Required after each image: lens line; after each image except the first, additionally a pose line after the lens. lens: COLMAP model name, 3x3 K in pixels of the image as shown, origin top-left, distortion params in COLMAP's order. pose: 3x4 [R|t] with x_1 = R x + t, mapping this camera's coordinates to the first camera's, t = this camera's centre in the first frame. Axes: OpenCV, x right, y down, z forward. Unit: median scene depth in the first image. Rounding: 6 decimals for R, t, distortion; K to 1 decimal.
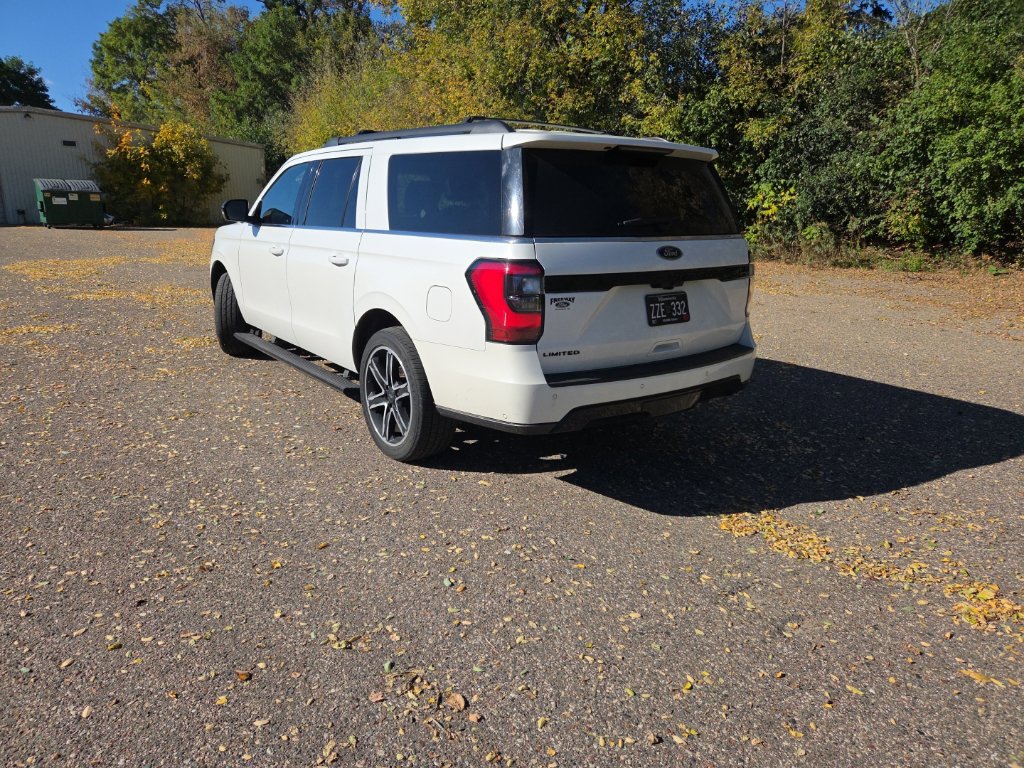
lens RADIAL K [[682.4, 0, 501.6], [0, 682.4, 377.9], [0, 0, 1]] dist [0.070281, -0.053770]
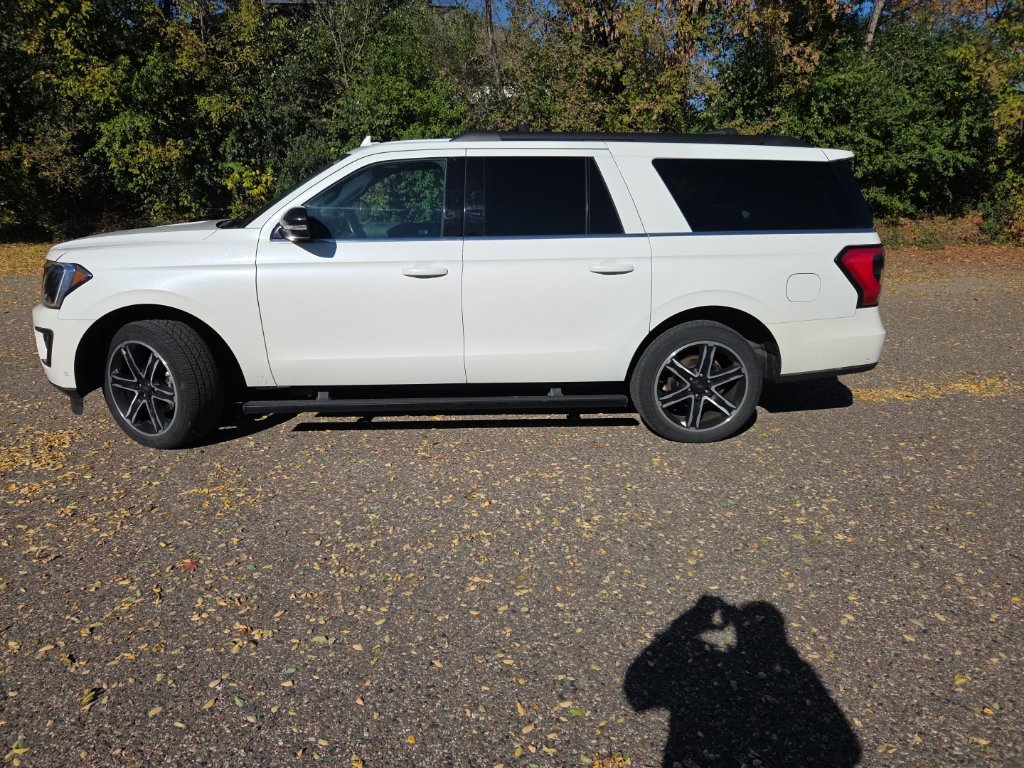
lens RADIAL K [[682.4, 0, 500.6], [0, 682.4, 374.2], [0, 0, 1]] dist [0.070281, -0.053770]
pose [[0.549055, -0.235421, 0.801945, -1.139226], [0.208759, 0.967726, 0.141160, -0.199539], [-0.809295, 0.089908, 0.580481, 0.598767]]
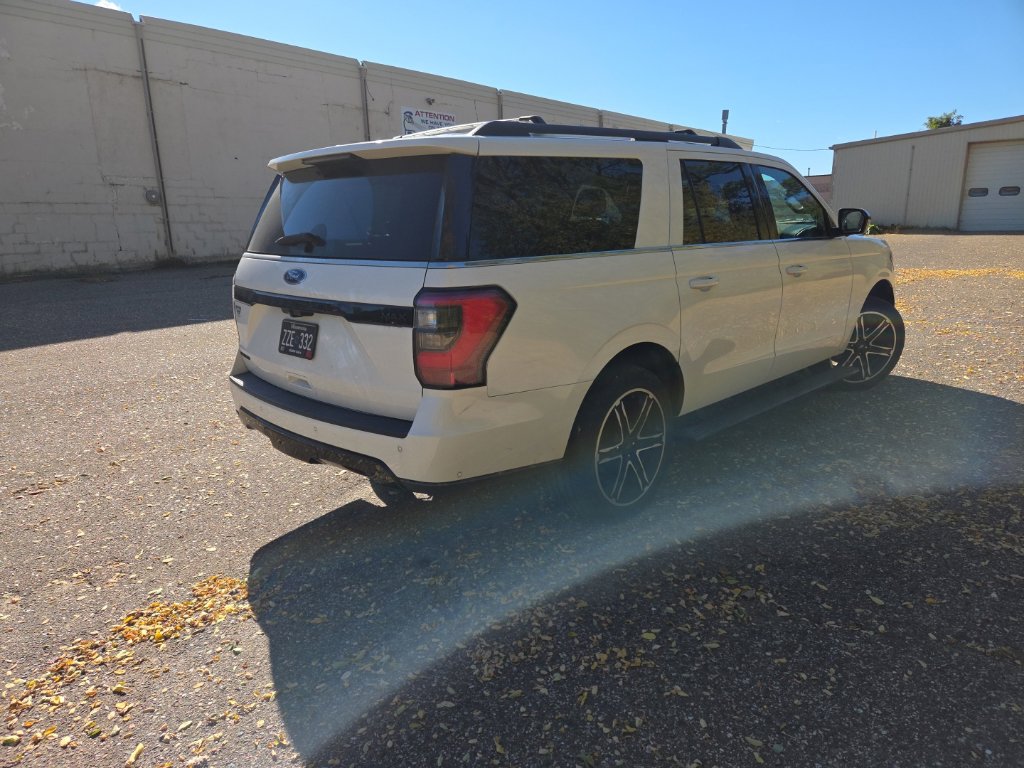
lens RADIAL K [[682.4, 0, 496.2], [0, 682.4, 397.2], [0, 0, 1]] dist [0.070281, -0.053770]
pose [[0.136358, 0.228648, -0.963912, 0.950685], [-0.211386, 0.957307, 0.197177, -0.213314], [0.967844, 0.176870, 0.178870, 0.909110]]
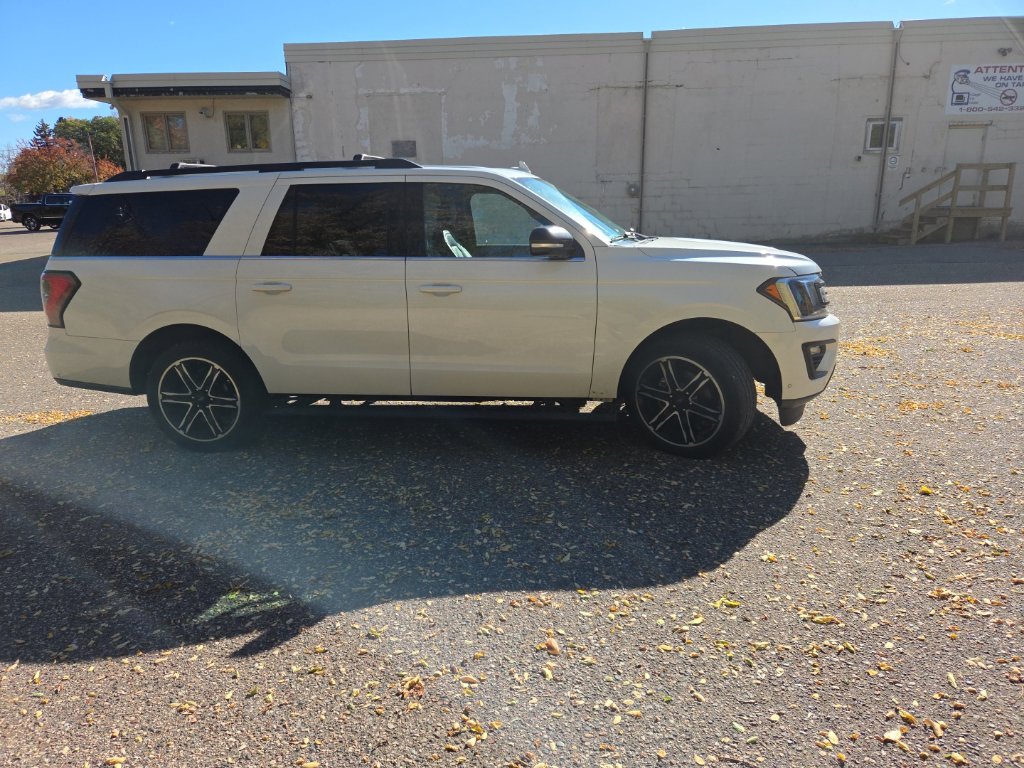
lens RADIAL K [[682.4, 0, 498.7], [0, 682.4, 390.9], [0, 0, 1]] dist [0.070281, -0.053770]
pose [[-0.707758, 0.174063, -0.684676, 0.628428], [-0.157799, 0.905733, 0.393380, -0.560207], [0.688606, 0.386459, -0.613572, 2.231350]]
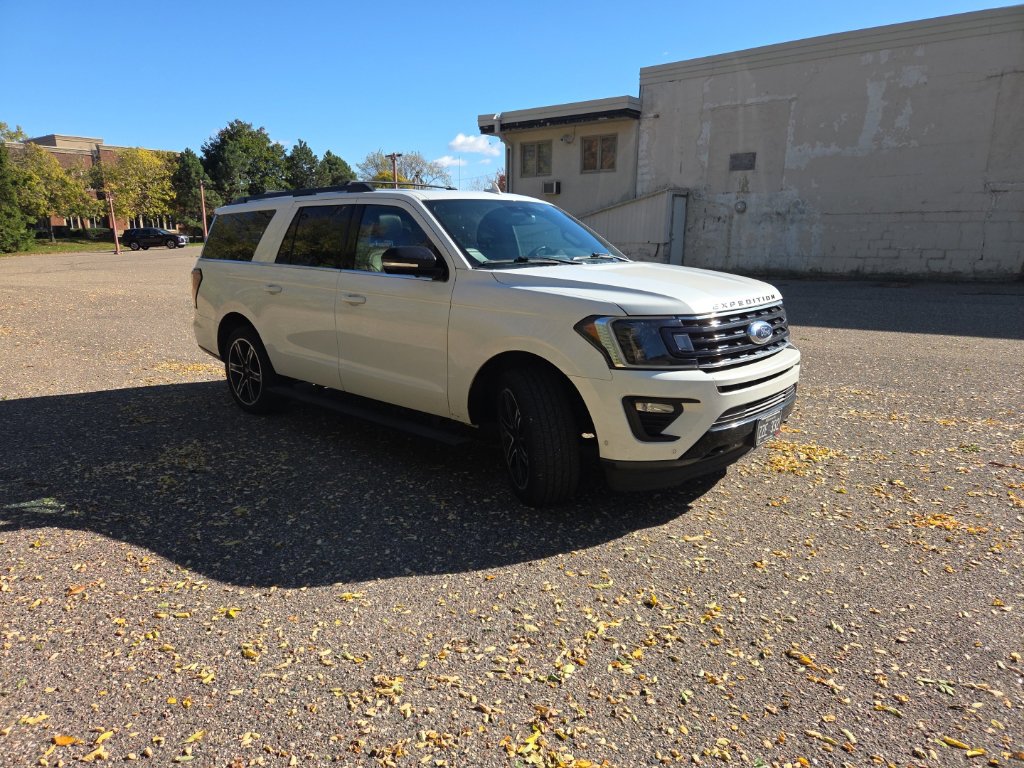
lens RADIAL K [[682.4, 0, 496.0], [0, 682.4, 385.0], [0, 0, 1]] dist [0.070281, -0.053770]
pose [[-0.985850, 0.021821, -0.166203, -0.068844], [-0.053226, 0.899435, 0.433801, -0.659748], [0.158954, 0.436509, -0.885547, 2.590500]]
